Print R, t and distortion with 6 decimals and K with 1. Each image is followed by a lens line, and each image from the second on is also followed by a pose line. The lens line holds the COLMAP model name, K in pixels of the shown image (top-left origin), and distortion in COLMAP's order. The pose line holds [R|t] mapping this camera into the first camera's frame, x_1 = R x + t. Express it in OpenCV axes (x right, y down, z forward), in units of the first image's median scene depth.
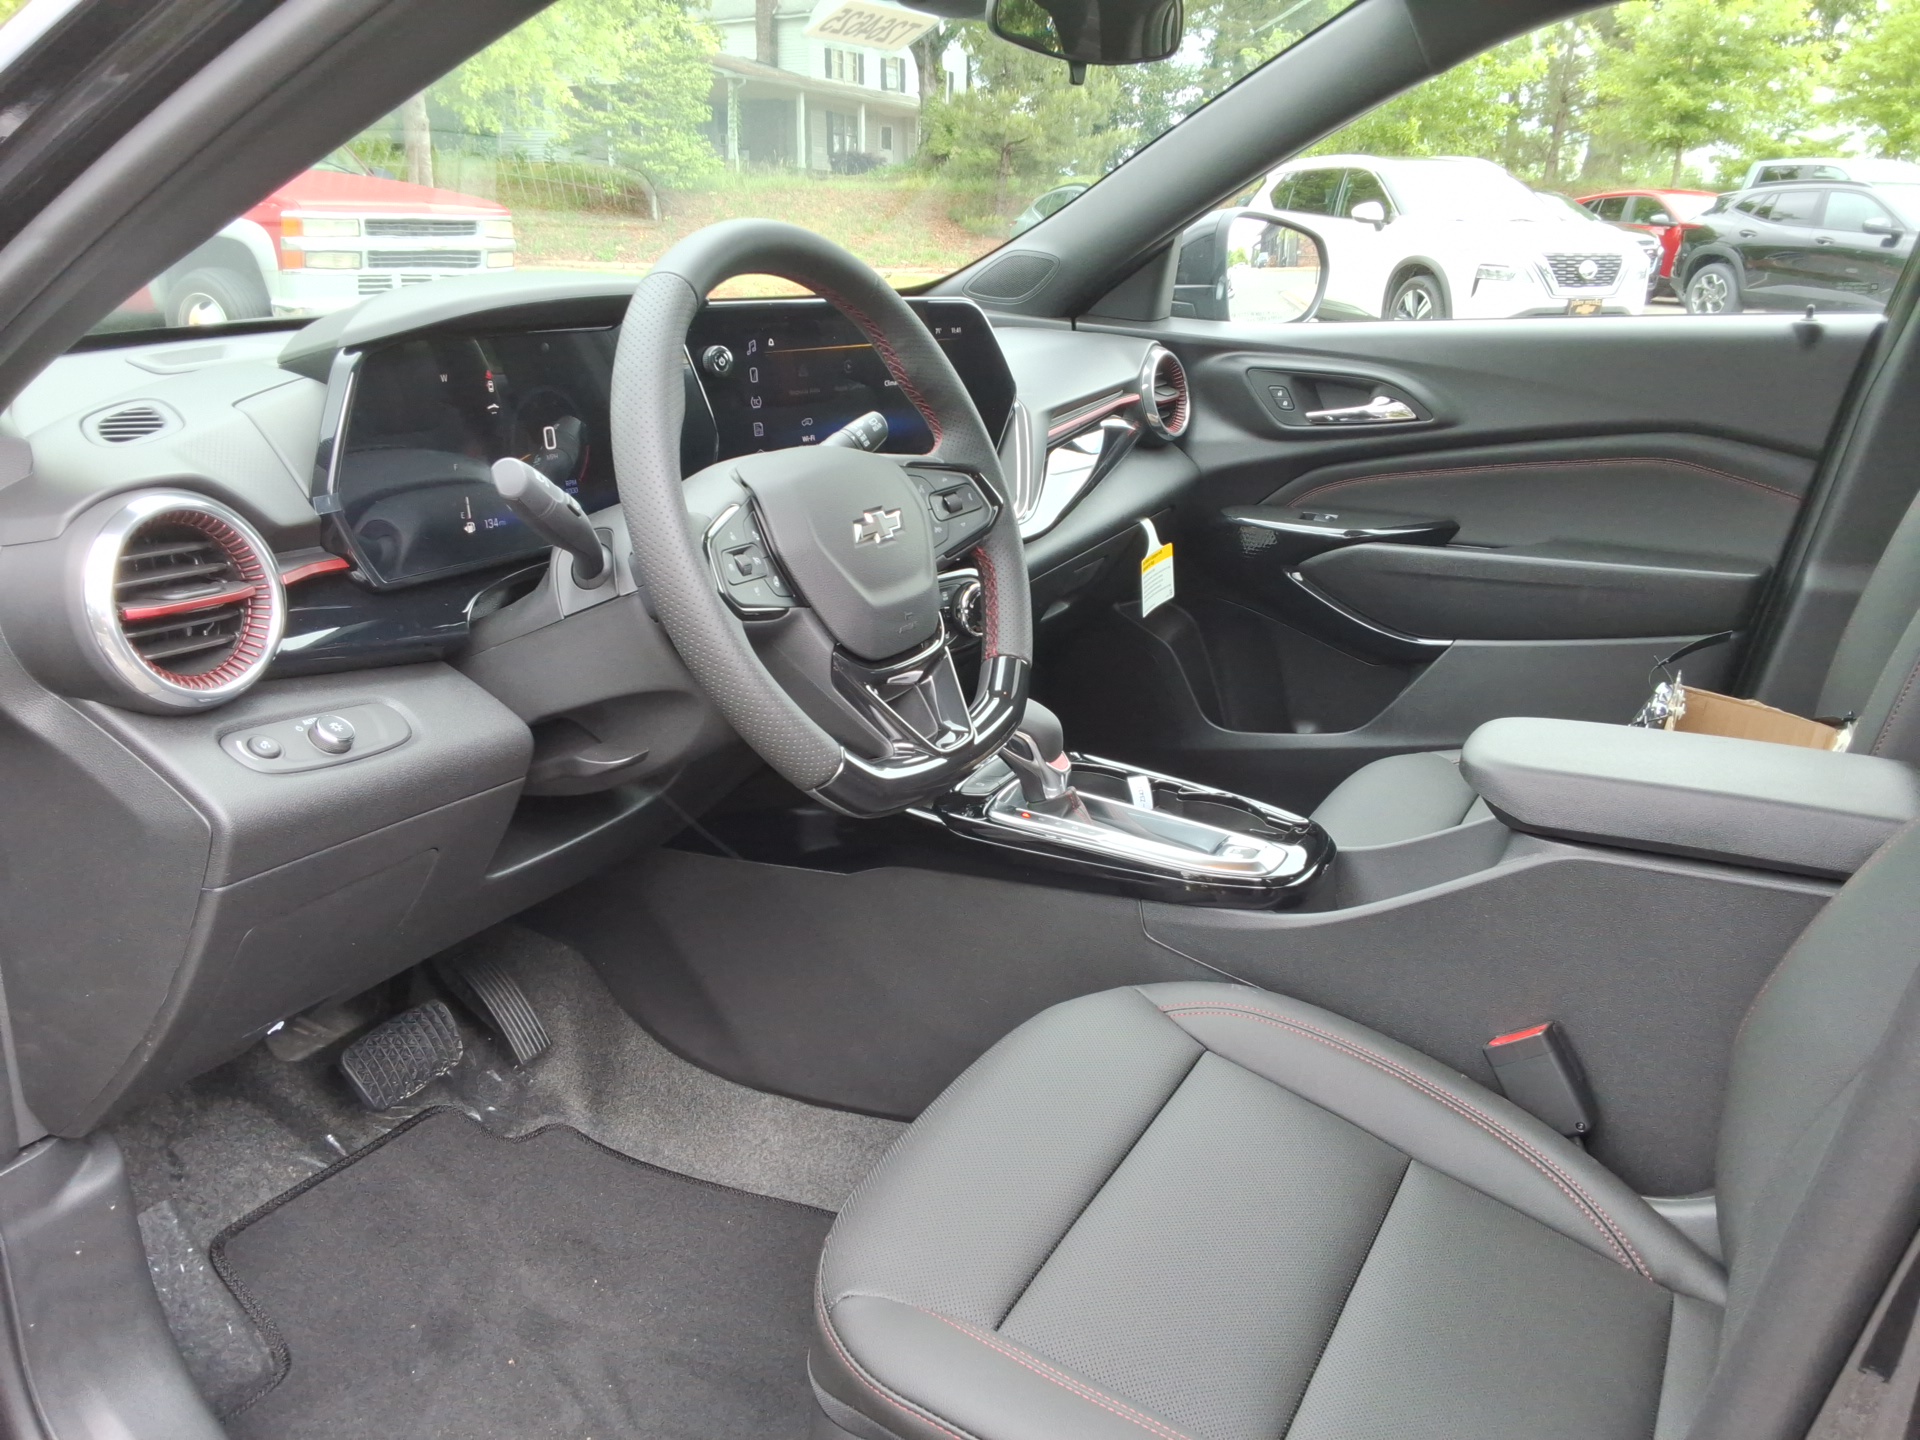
lens RADIAL K [[1533.8, 0, 966.8], [0, 1533.8, 719.3], [0, 0, 1]] dist [0.094194, -0.143932]
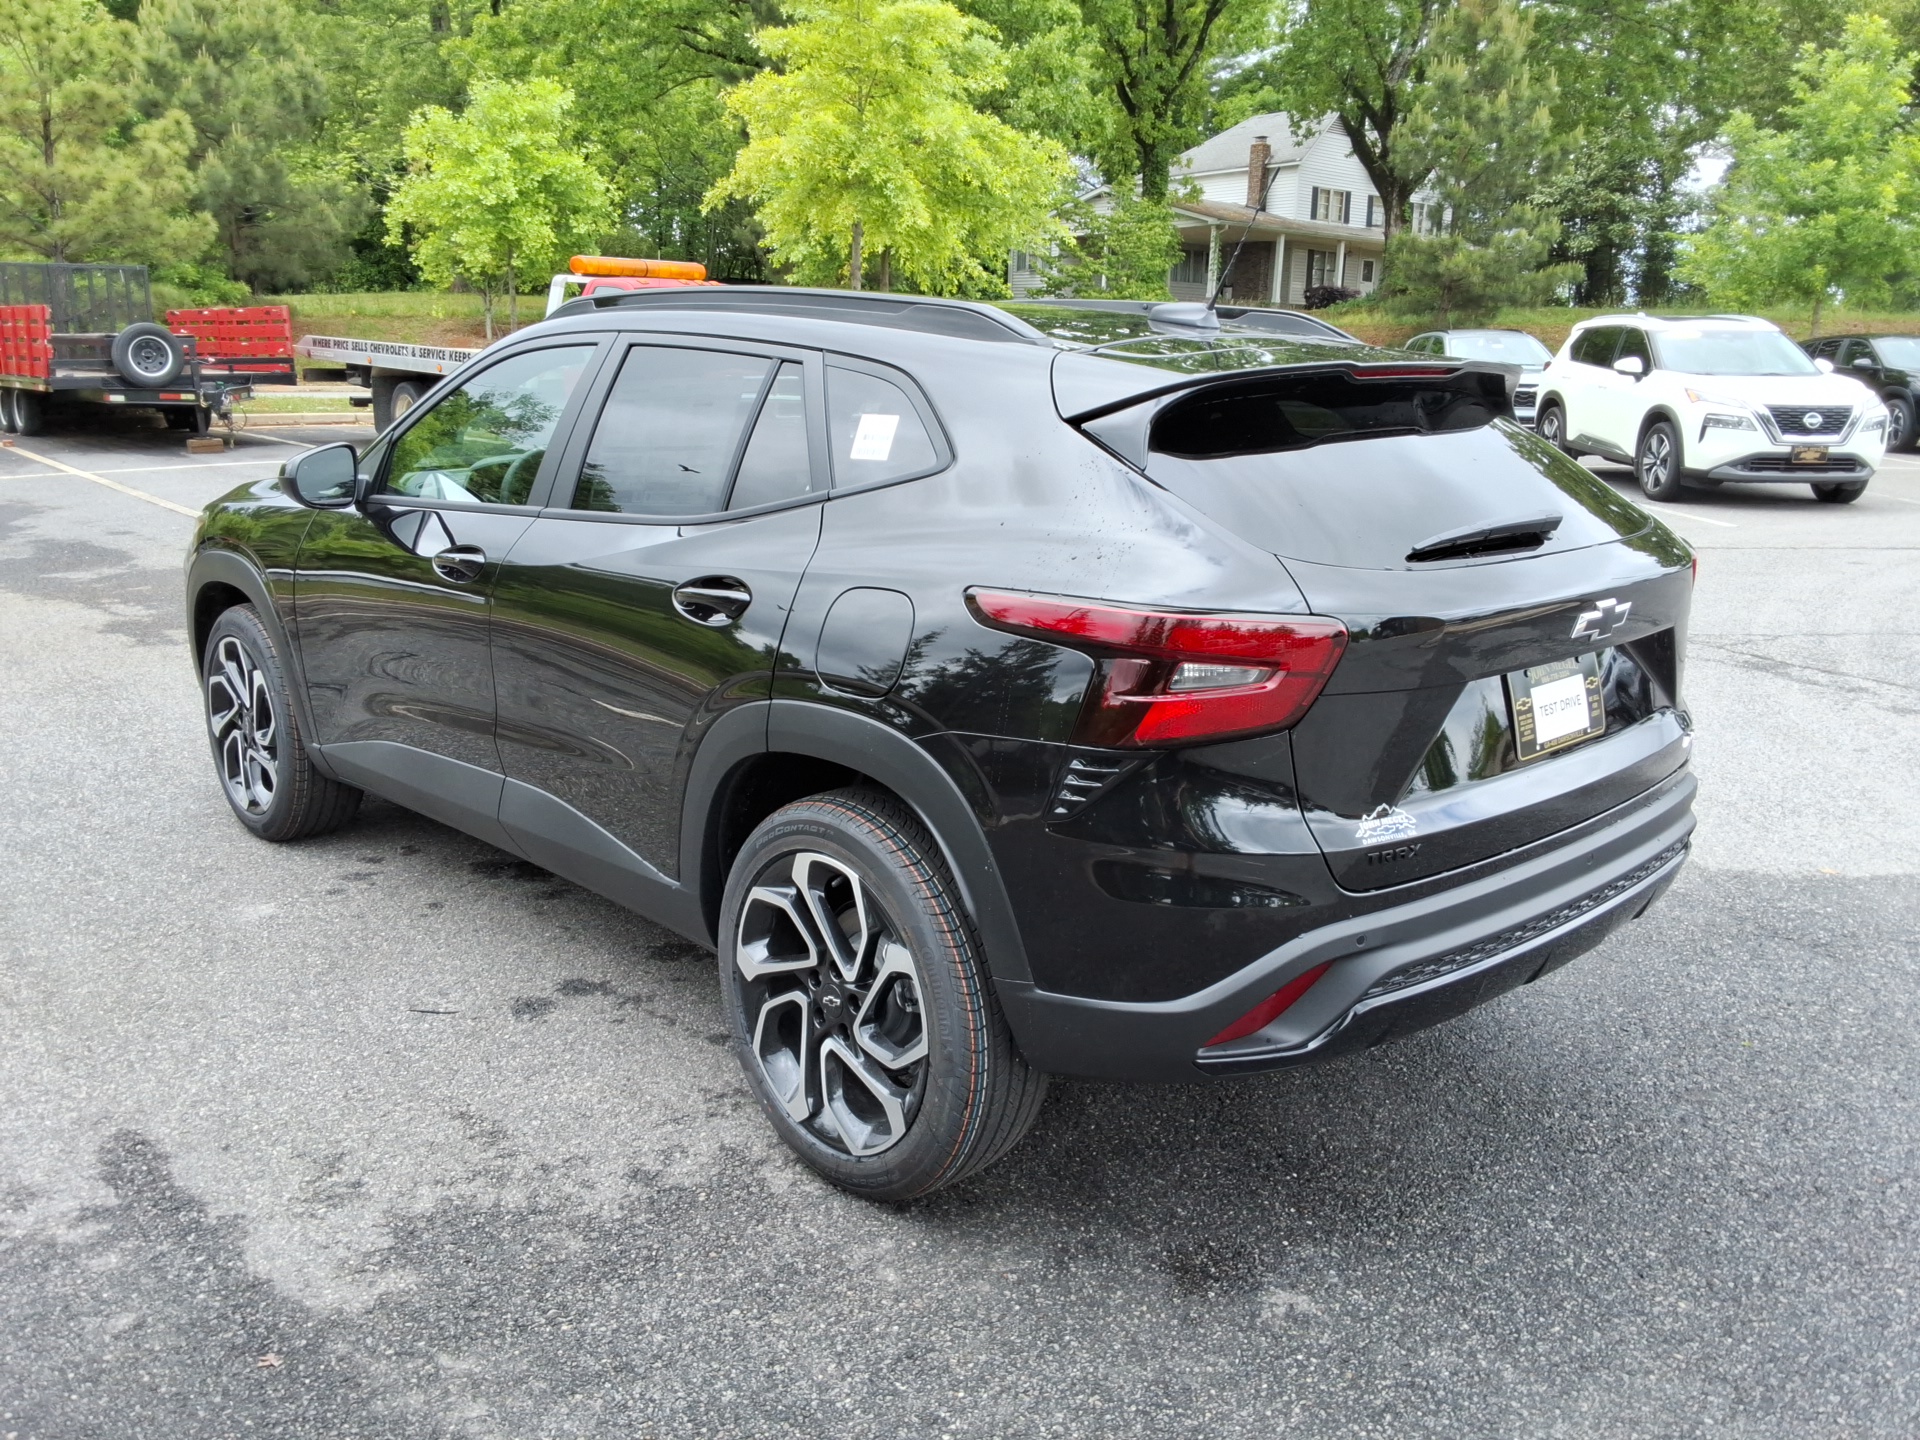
lens RADIAL K [[1533.8, 0, 974.6], [0, 1533.8, 702.0], [0, 0, 1]] dist [0.094194, -0.143932]
pose [[0.949887, 0.073210, -0.303899, 0.091369], [-0.098418, 0.992788, -0.068455, 0.022874], [0.296695, 0.094934, 0.950242, -0.107376]]
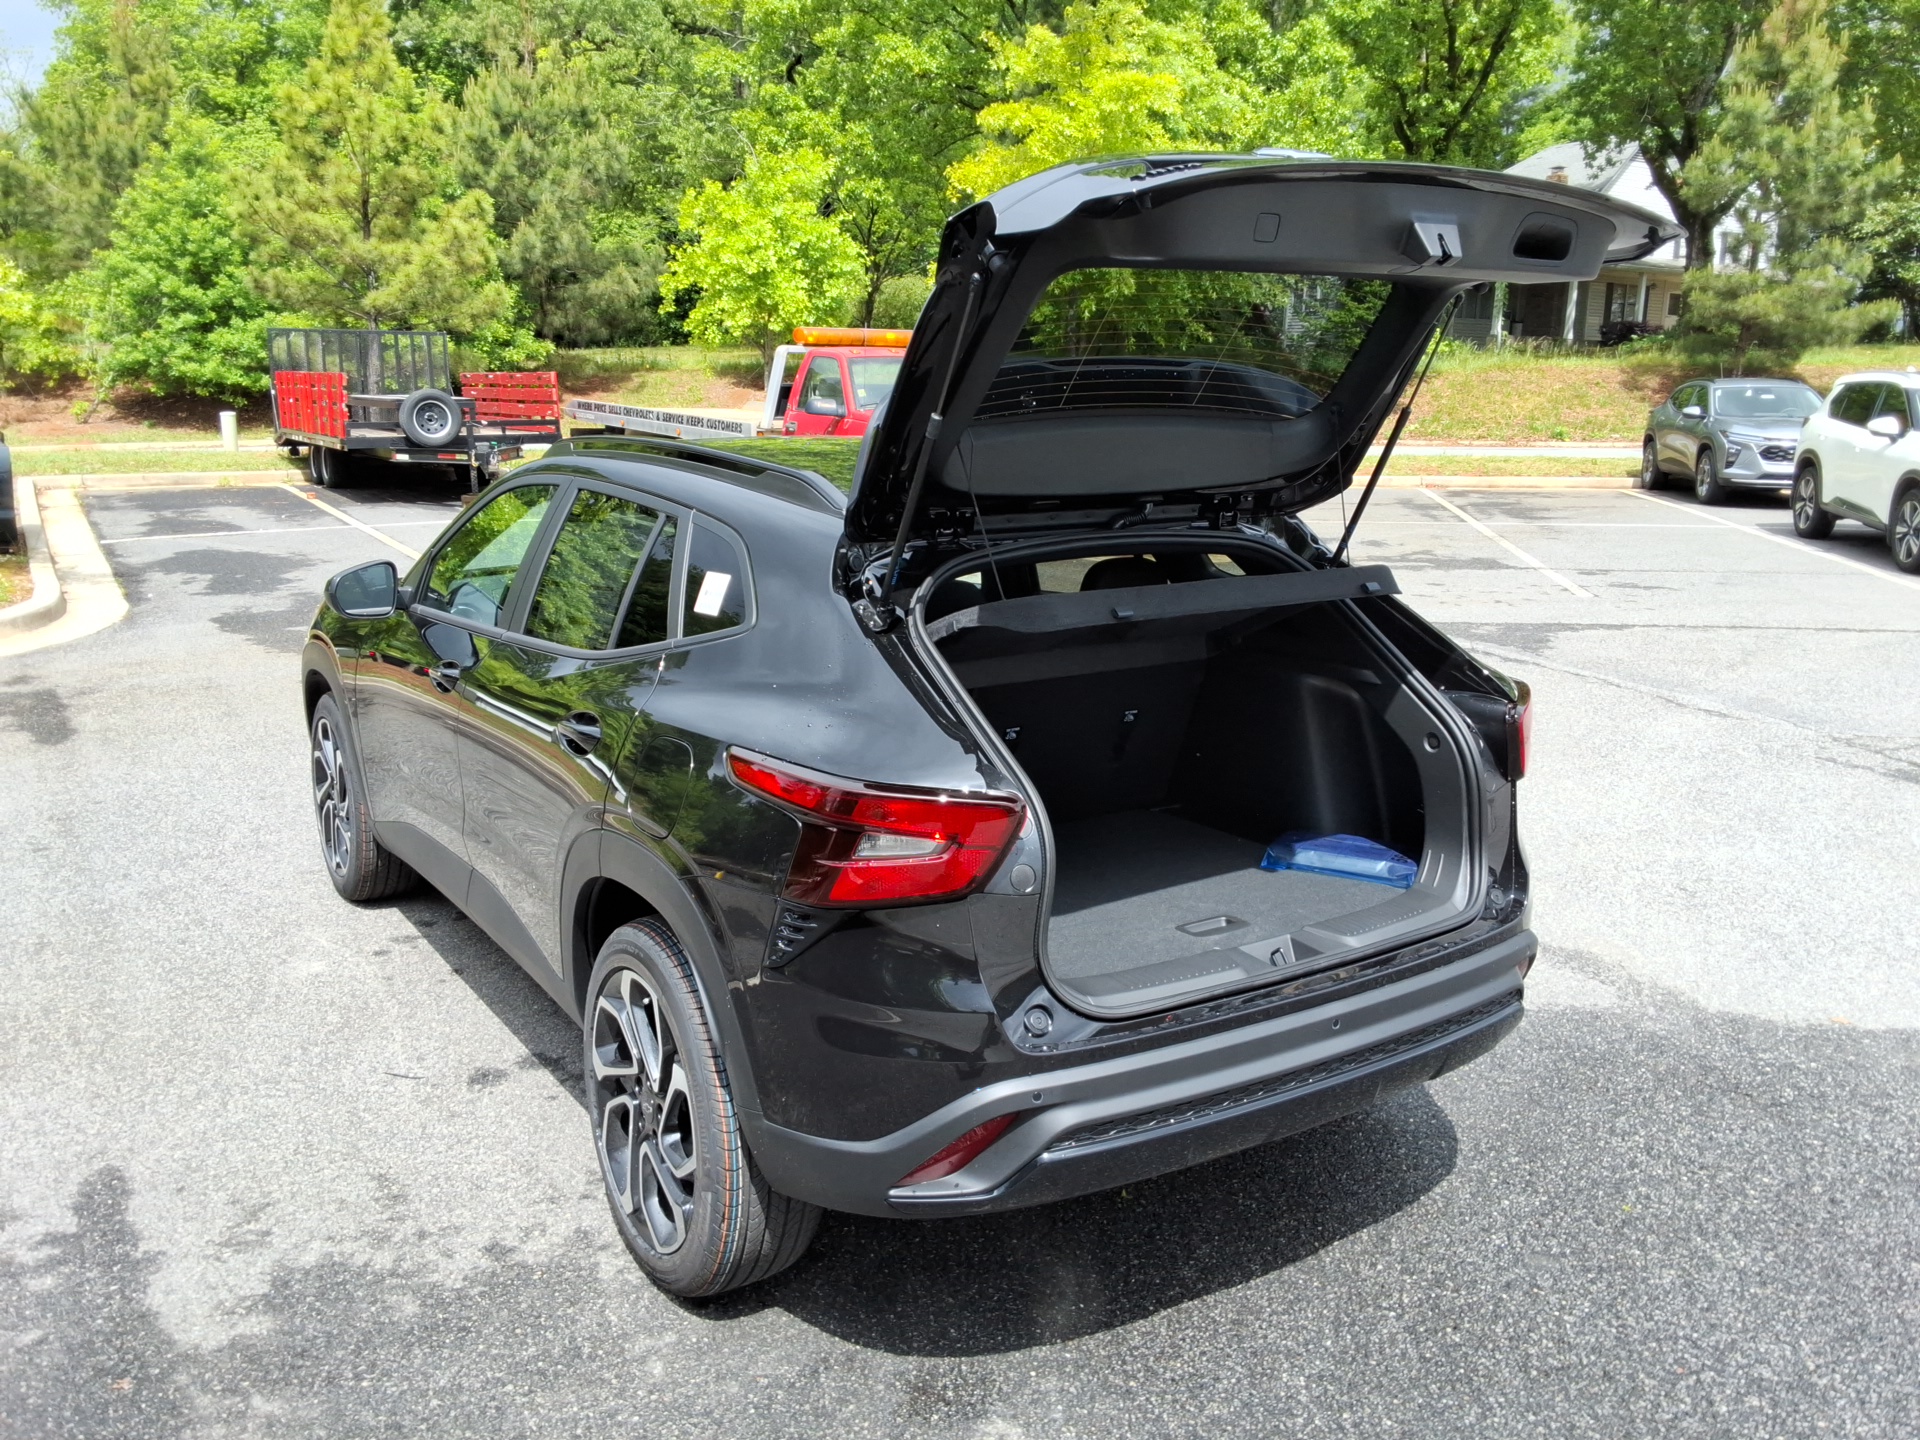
lens RADIAL K [[1533.8, 0, 973.5], [0, 1533.8, 711.8], [0, 0, 1]] dist [0.094194, -0.143932]
pose [[0.877309, 0.096069, -0.470213, 0.125584], [-0.142469, 0.987727, -0.064012, 0.011262], [0.458293, 0.123150, 0.880228, -0.102834]]
